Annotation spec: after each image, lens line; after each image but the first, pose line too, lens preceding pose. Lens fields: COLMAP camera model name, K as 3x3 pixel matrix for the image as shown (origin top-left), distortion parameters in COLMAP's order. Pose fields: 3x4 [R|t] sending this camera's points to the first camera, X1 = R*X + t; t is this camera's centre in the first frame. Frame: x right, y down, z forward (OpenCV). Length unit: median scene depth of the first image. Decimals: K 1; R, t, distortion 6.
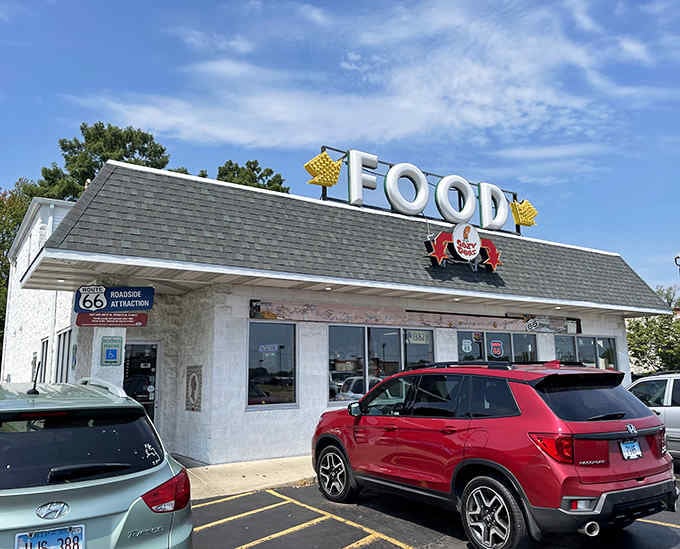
lens RADIAL K [[569.5, 0, 340.0], [0, 569.5, 274.5], [0, 0, 1]] dist [0.013033, -0.002534]
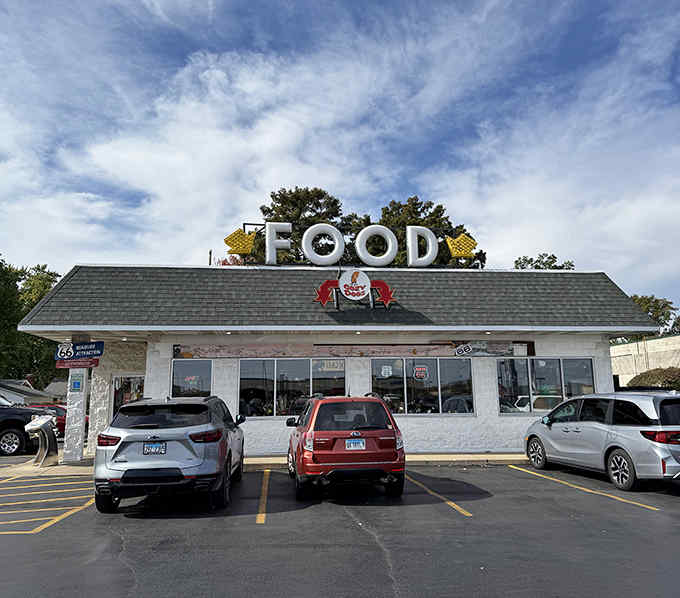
lens RADIAL K [[524.6, 0, 339.9], [0, 524.6, 297.7], [0, 0, 1]] dist [0.031992, -0.000487]
pose [[0.892899, -0.073768, -0.444173, 0.602517], [0.079215, 0.996838, -0.006313, -0.023921], [0.443234, -0.029549, 0.895919, 0.004184]]
